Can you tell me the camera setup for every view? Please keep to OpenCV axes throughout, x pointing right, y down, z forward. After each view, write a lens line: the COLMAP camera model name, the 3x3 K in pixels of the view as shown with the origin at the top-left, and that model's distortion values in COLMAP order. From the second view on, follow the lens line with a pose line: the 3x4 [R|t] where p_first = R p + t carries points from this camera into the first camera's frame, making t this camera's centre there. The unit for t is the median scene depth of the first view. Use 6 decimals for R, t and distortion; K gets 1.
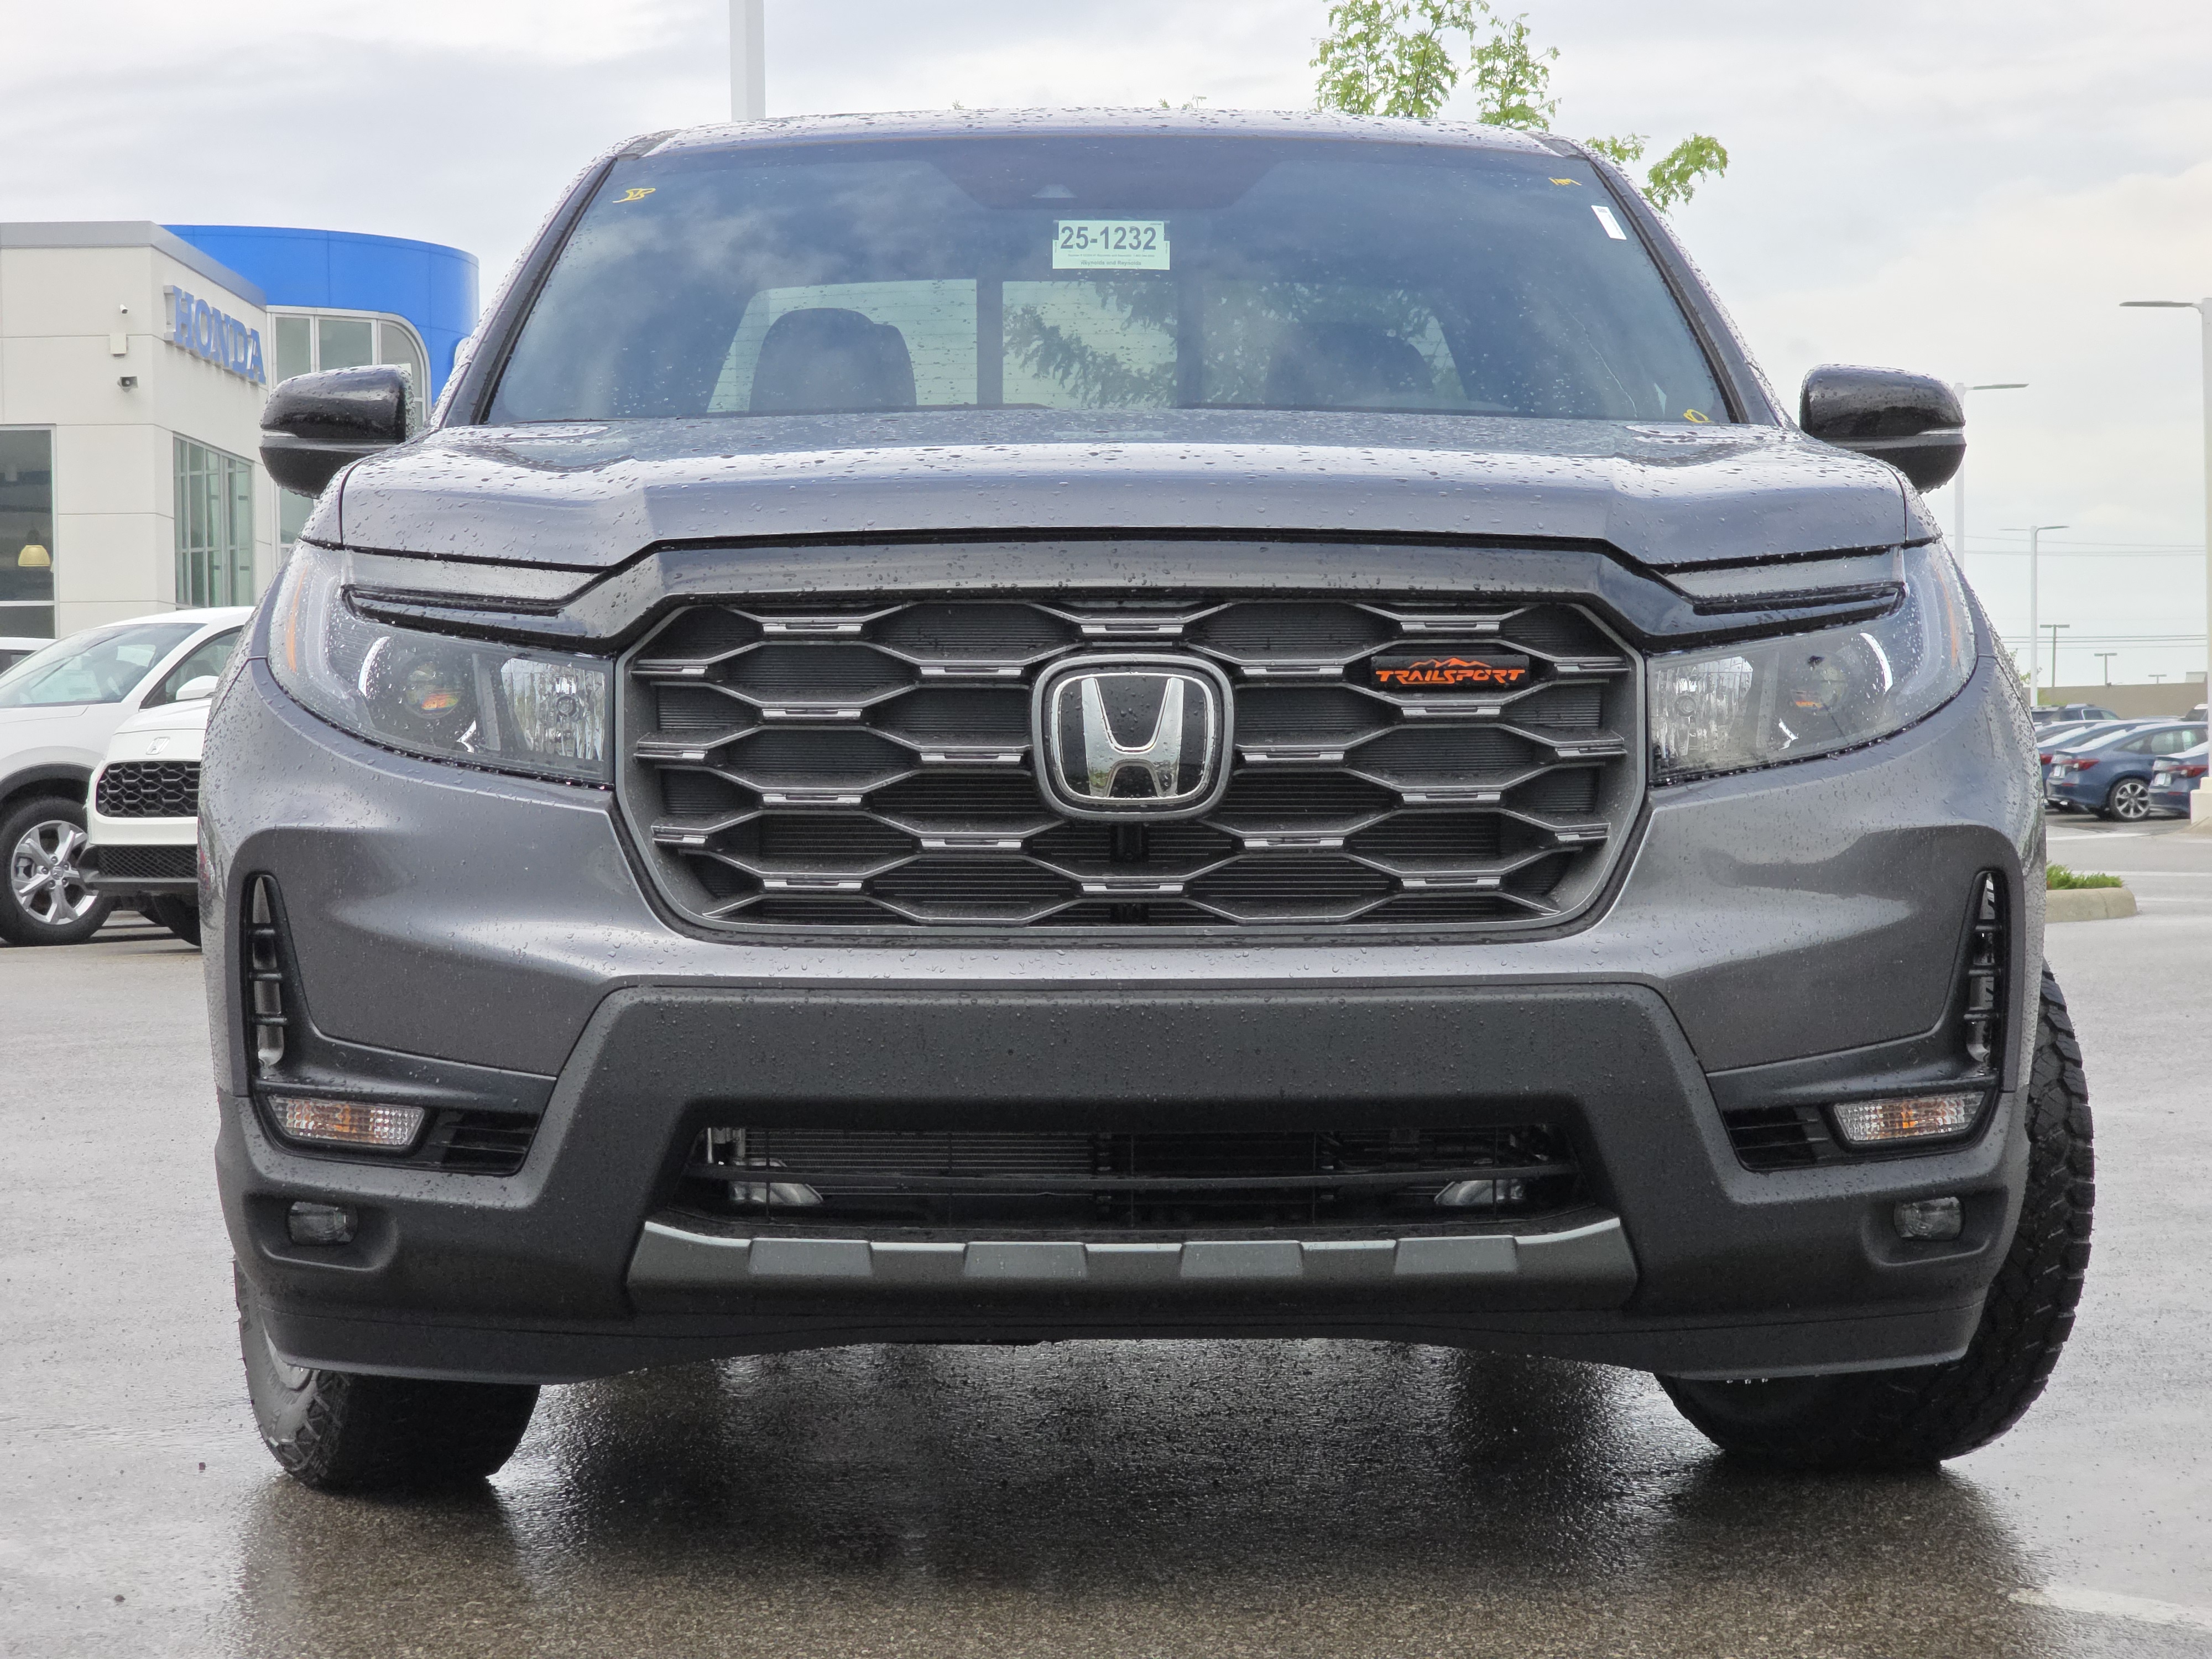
lens RADIAL K [[4332.6, 0, 1106.0], [0, 4332.6, 829.5], [0, 0, 1]] dist [-0.291642, 0.253390]
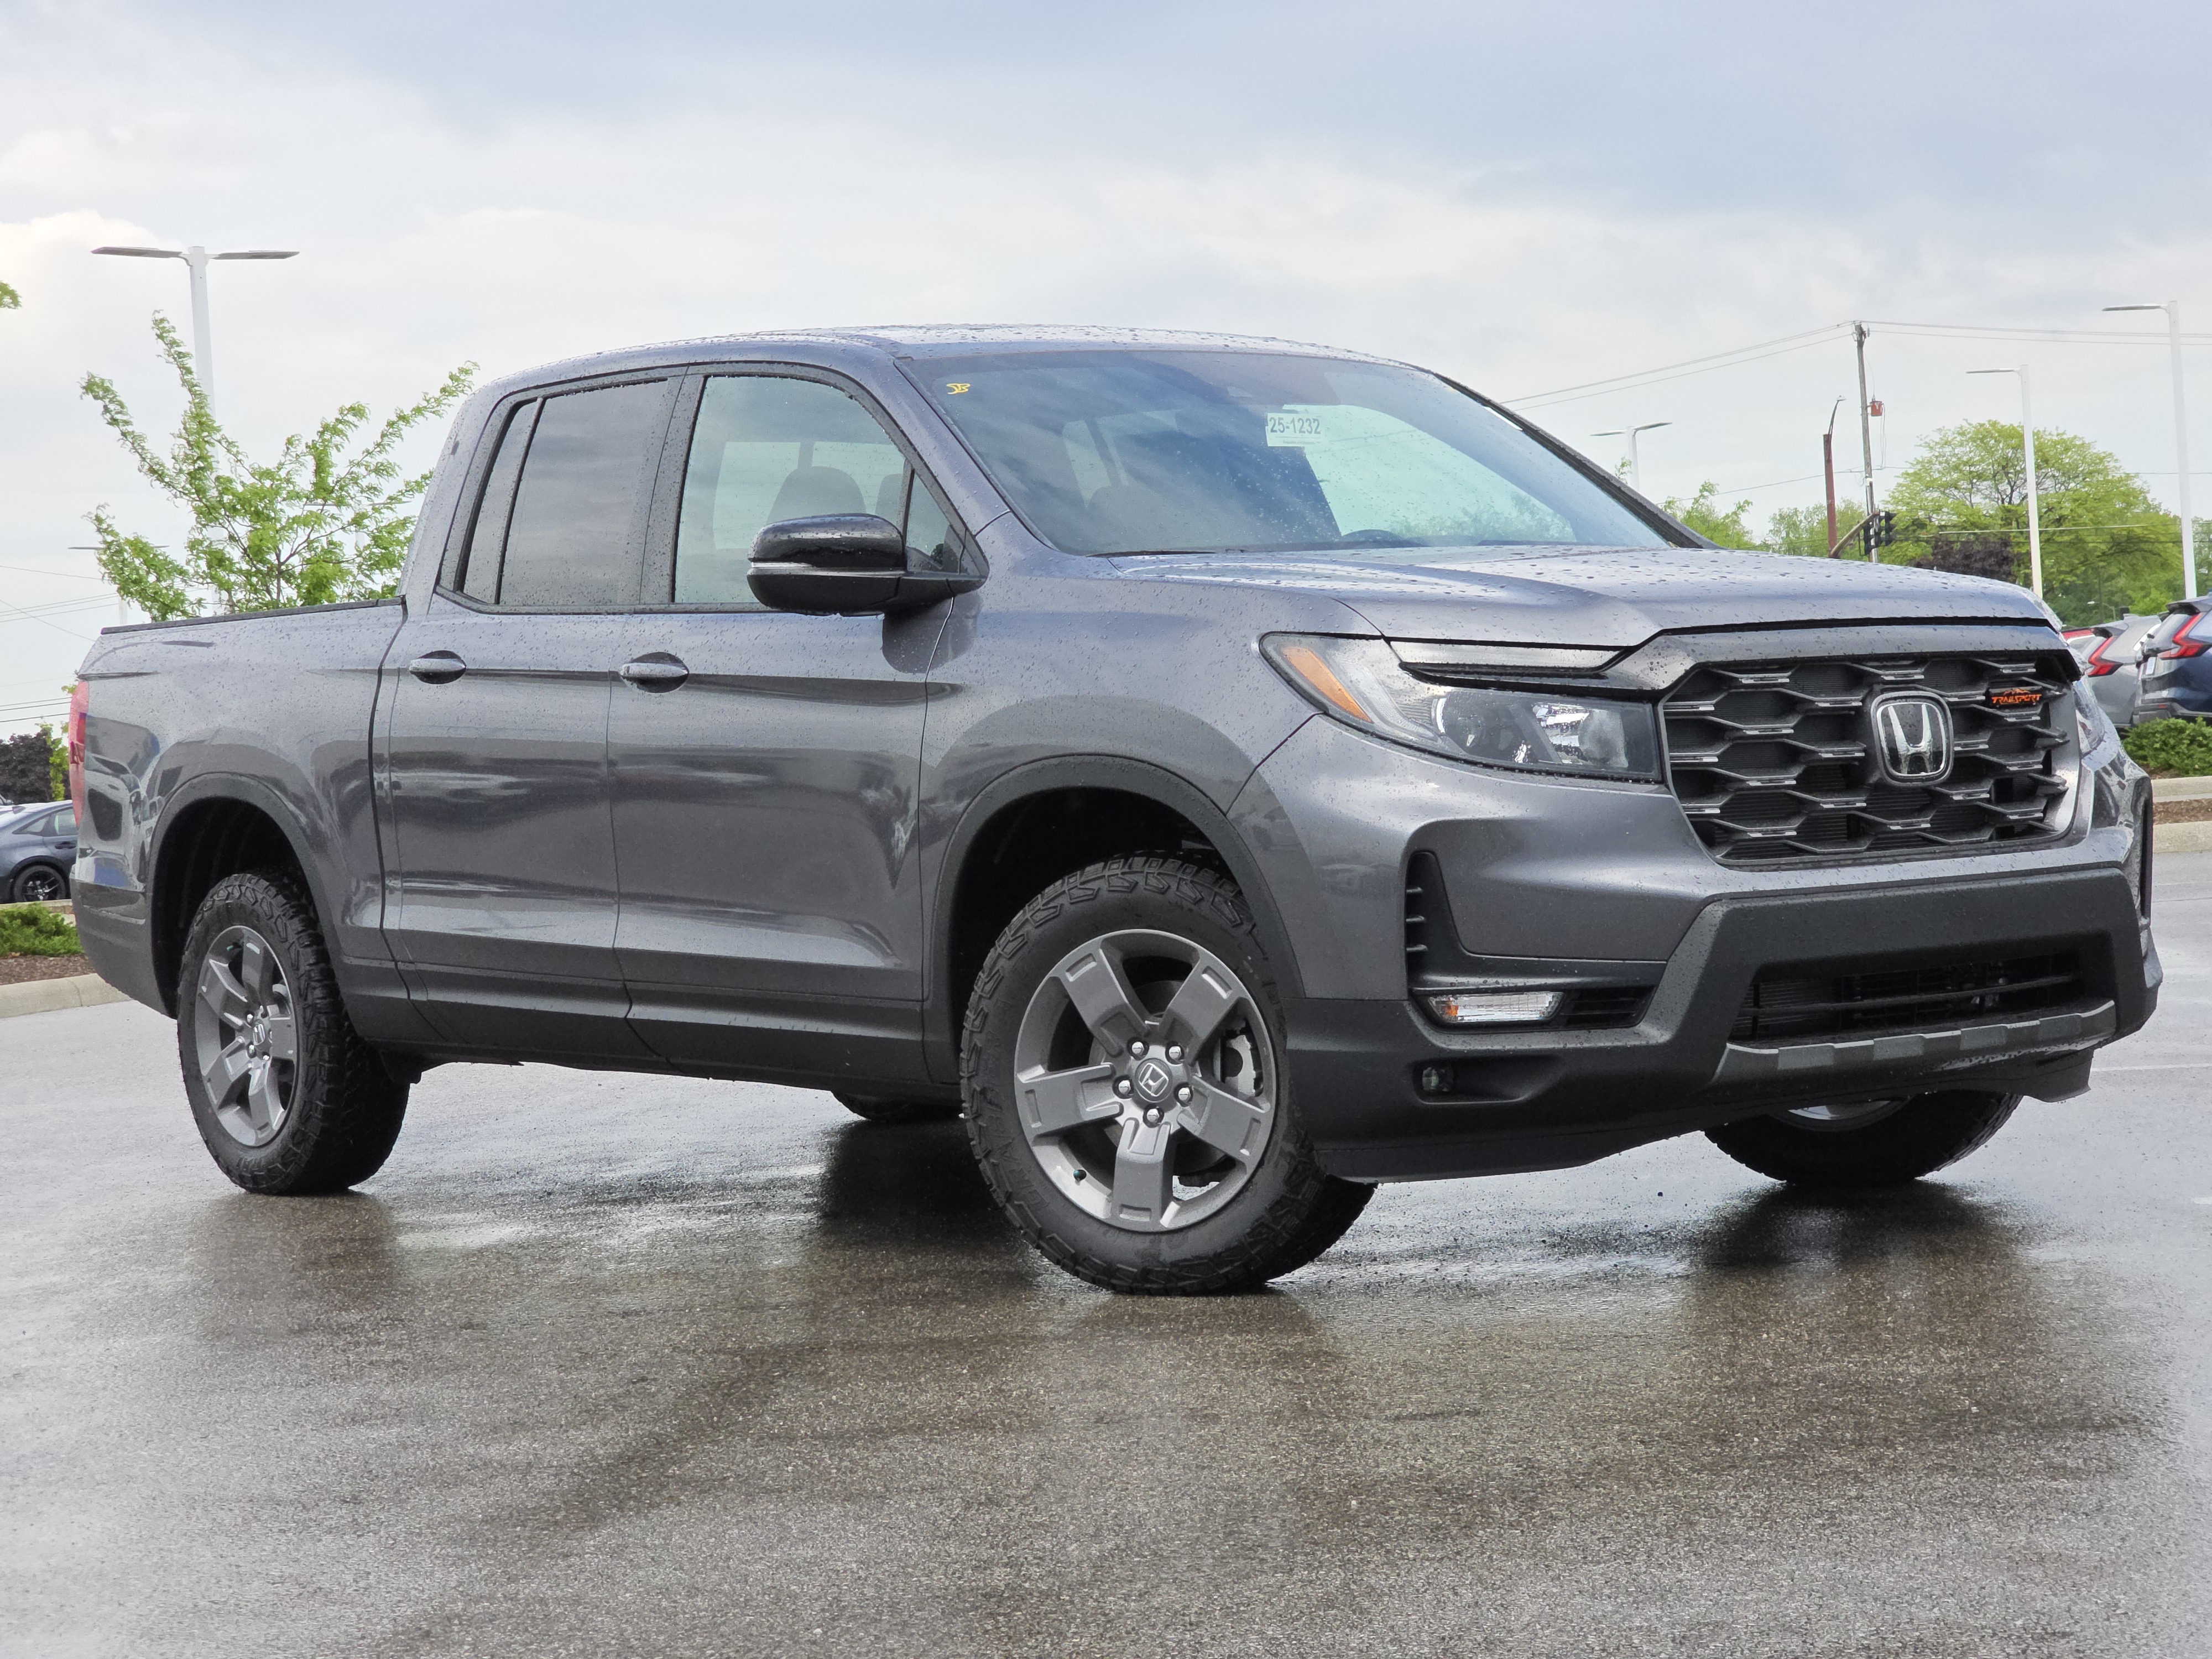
lens RADIAL K [[4332.6, 0, 1106.0], [0, 4332.6, 829.5], [0, 0, 1]] dist [-0.291642, 0.253390]
pose [[0.795216, -0.047125, 0.604492, -1.275064], [0.060944, 0.998138, -0.002360, -0.000855], [-0.603256, 0.038717, 0.796607, -0.167990]]
